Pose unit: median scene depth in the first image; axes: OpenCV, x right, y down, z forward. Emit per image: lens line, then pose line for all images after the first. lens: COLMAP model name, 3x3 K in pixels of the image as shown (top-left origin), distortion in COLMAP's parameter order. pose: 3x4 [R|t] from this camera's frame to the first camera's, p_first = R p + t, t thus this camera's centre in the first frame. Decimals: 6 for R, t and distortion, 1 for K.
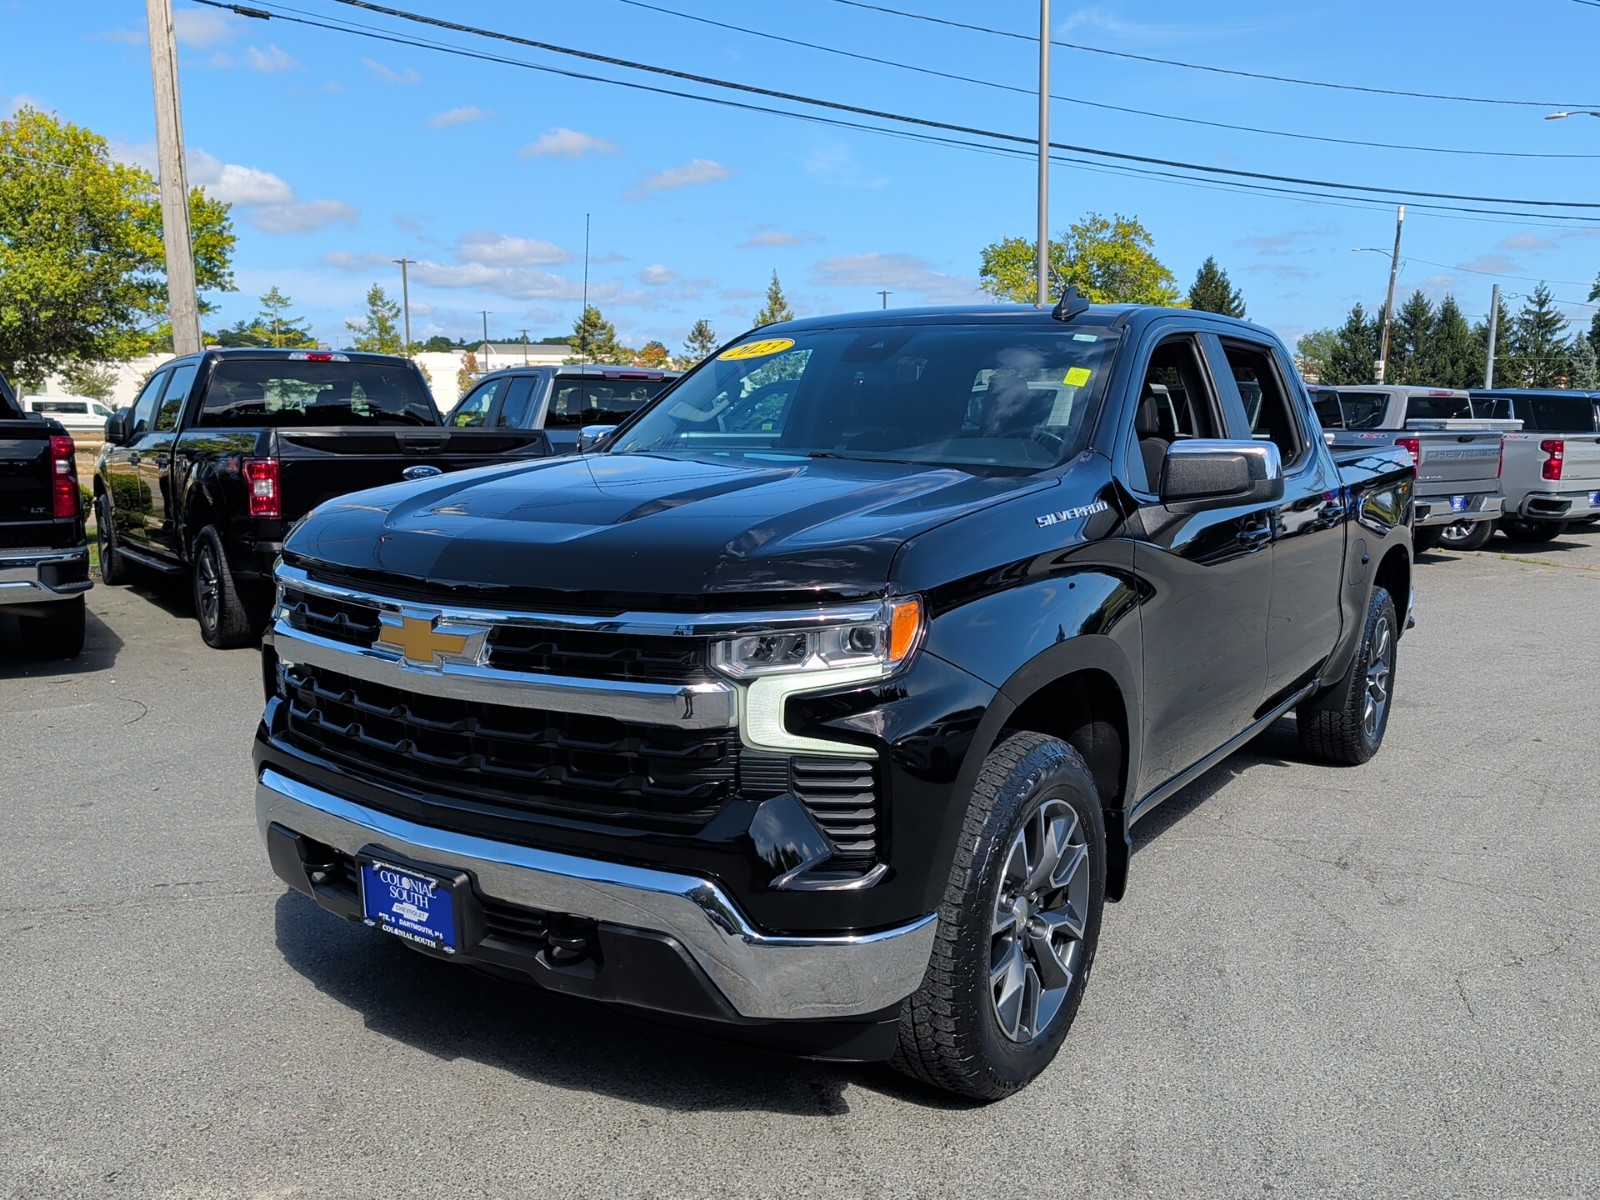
lens RADIAL K [[1331.6, 0, 805.4], [0, 1331.6, 610.7], [0, 0, 1]] dist [0.018348, -0.041316]
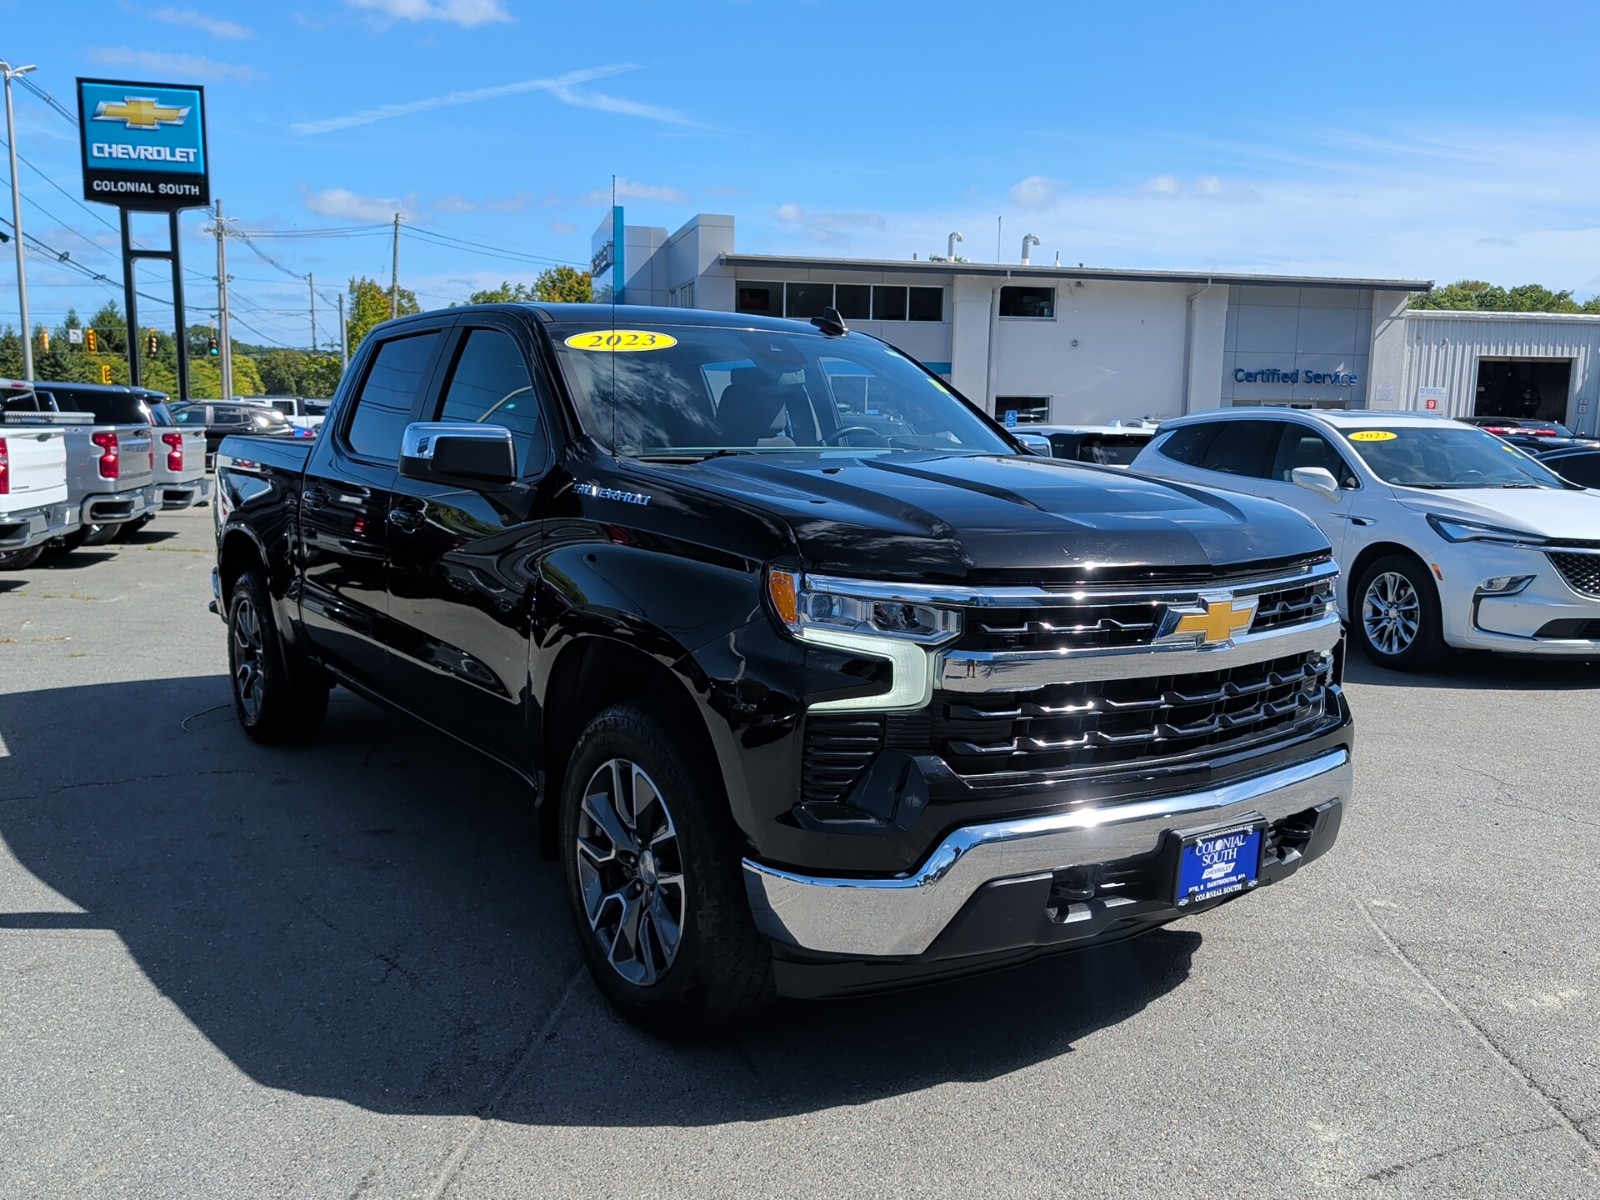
lens RADIAL K [[1331.6, 0, 806.6], [0, 1331.6, 613.5], [0, 0, 1]] dist [0.018348, -0.041316]
pose [[0.355090, -0.128629, 0.925940, -0.938017], [0.121406, 0.988445, 0.090754, -0.082790], [-0.926915, 0.080189, 0.366603, 0.596842]]
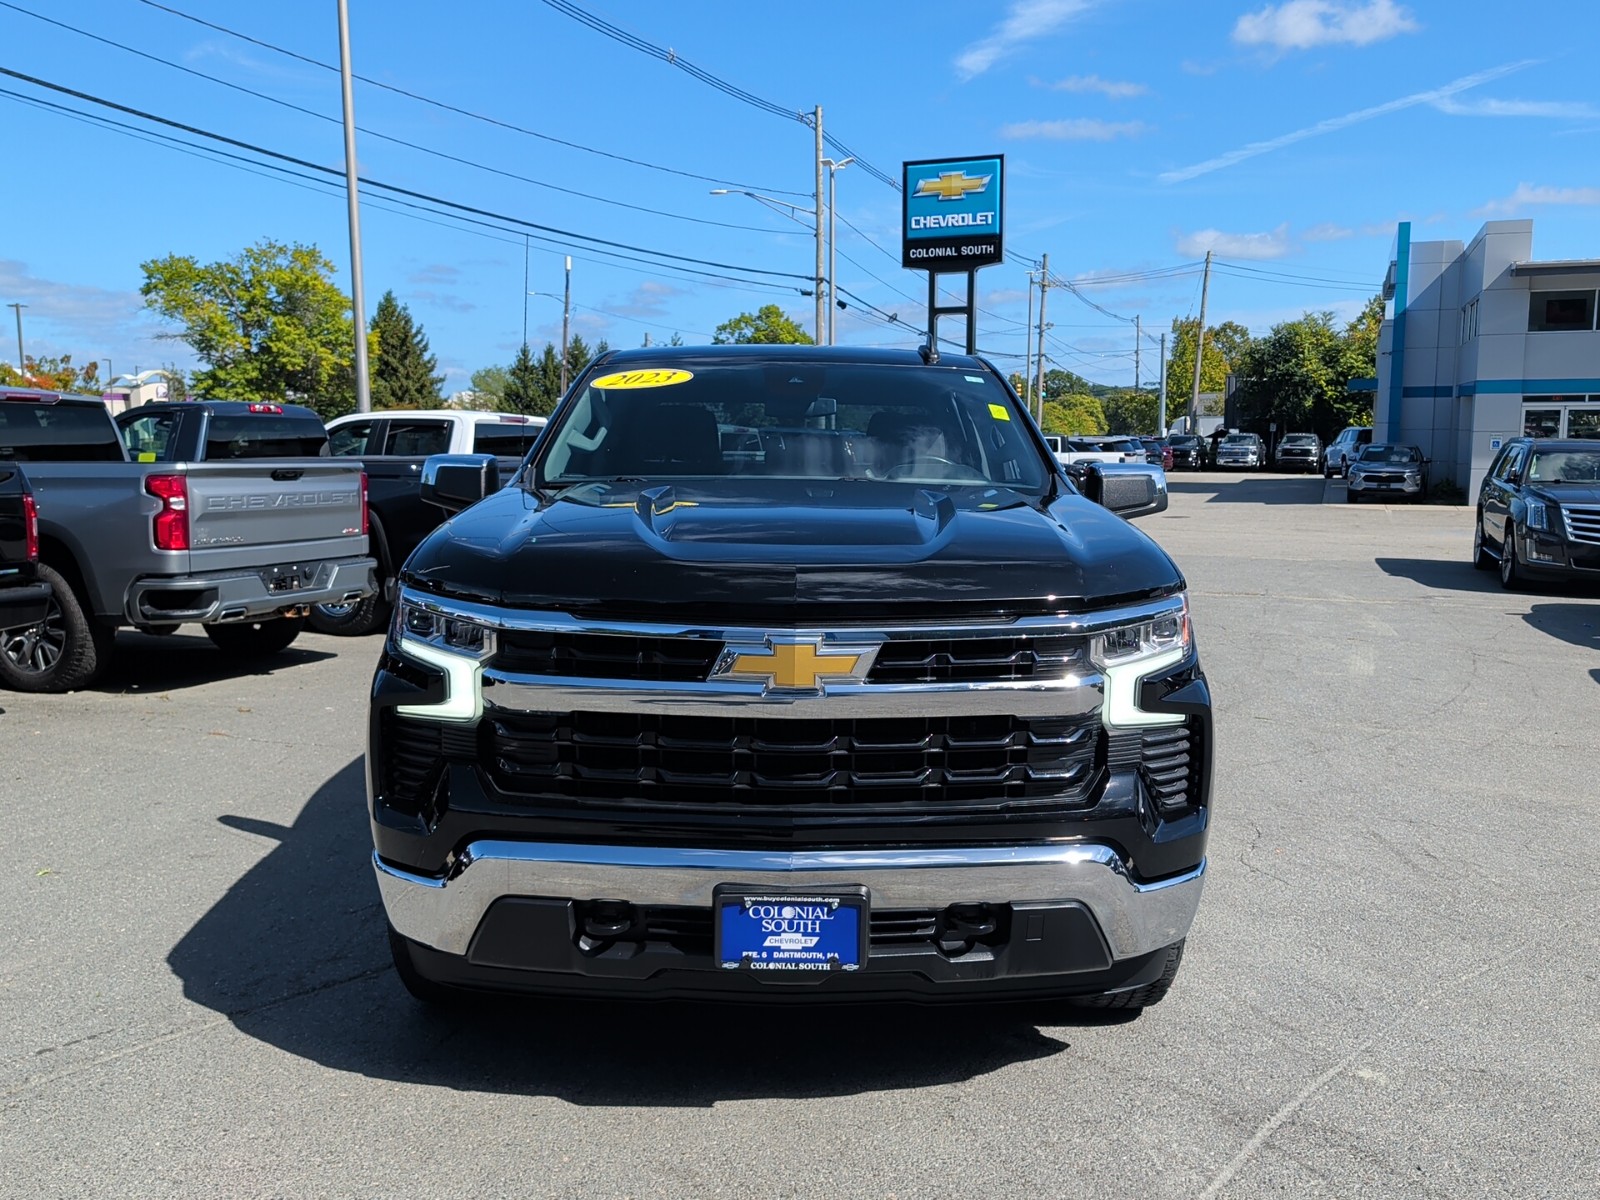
lens RADIAL K [[1331.6, 0, 806.8], [0, 1331.6, 605.3], [0, 0, 1]] dist [0.018348, -0.041316]
pose [[0.824076, -0.063756, 0.562880, -0.552805], [0.079325, 0.996844, -0.003225, -0.012776], [-0.560897, 0.047308, 0.826533, 0.108481]]
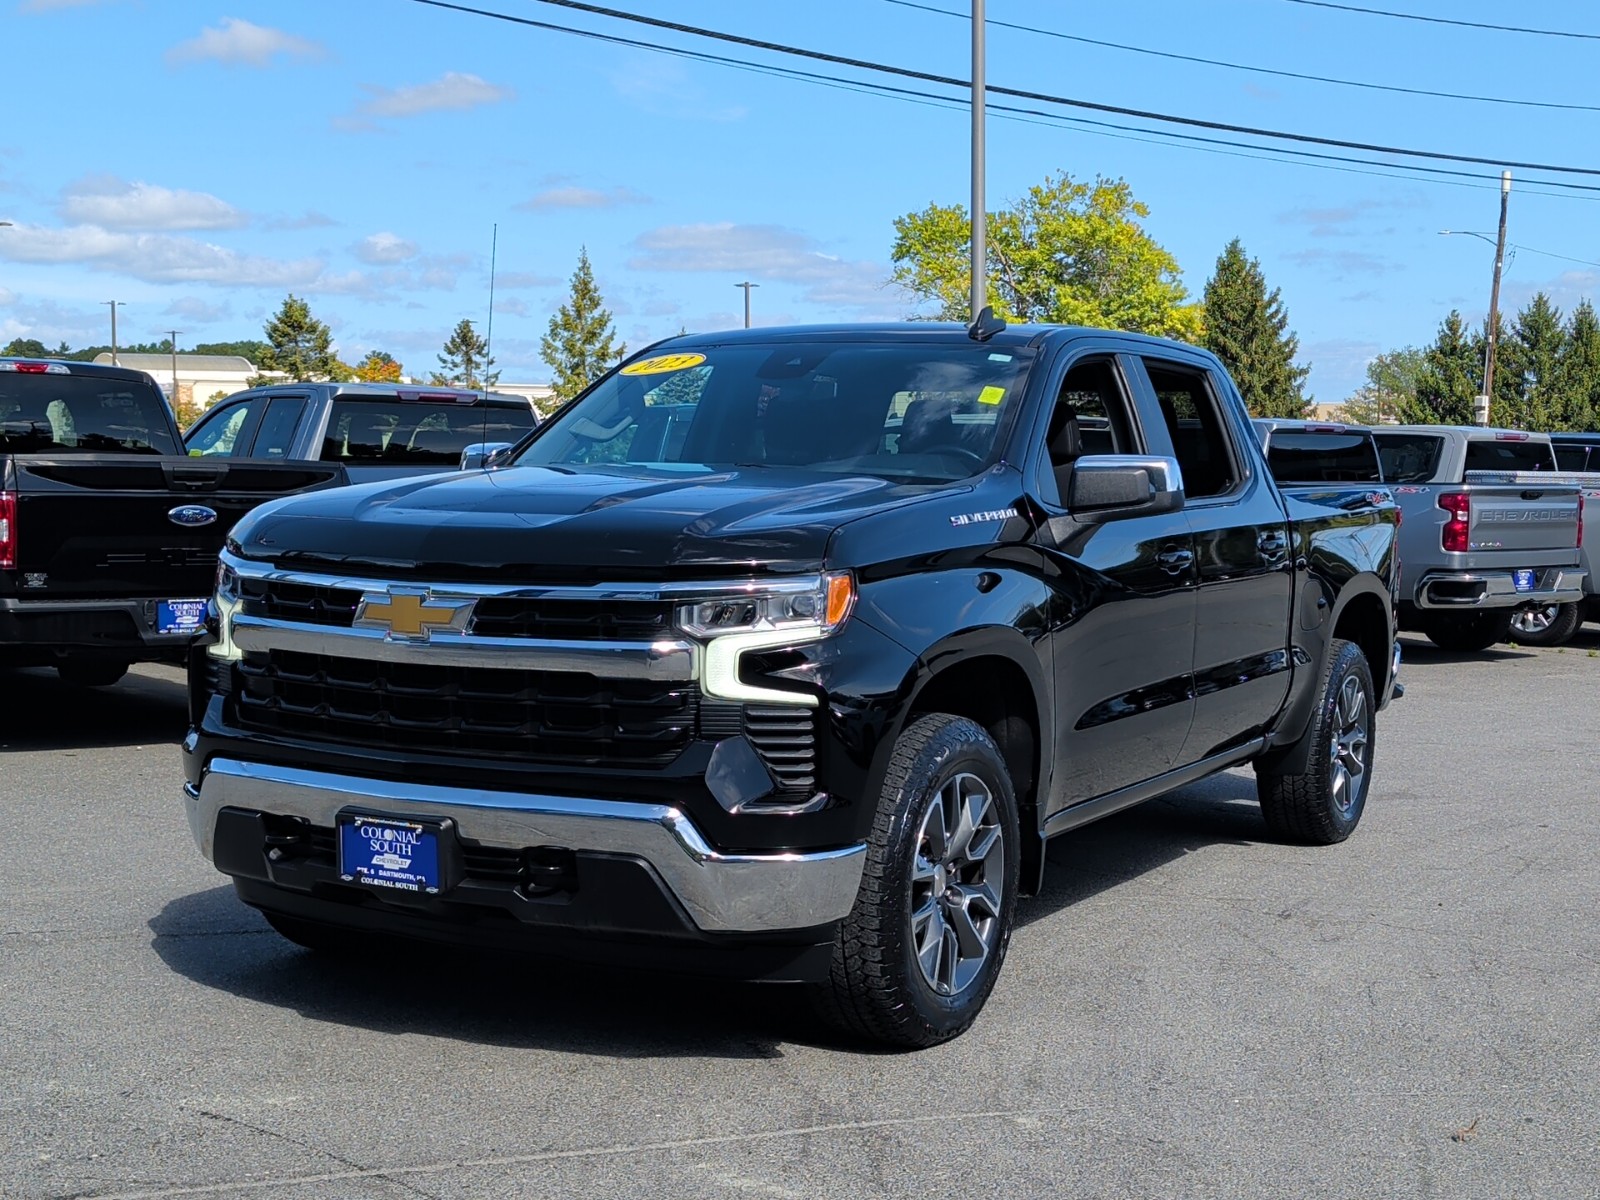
lens RADIAL K [[2118.8, 0, 806.7], [0, 2118.8, 596.2], [0, 0, 1]] dist [0.024937, 0.000000]
pose [[0.996026, 0.003582, 0.088988, -0.073790], [0.004167, 0.996223, -0.086733, 0.107139], [-0.088962, 0.086759, 0.992249, -0.529966]]
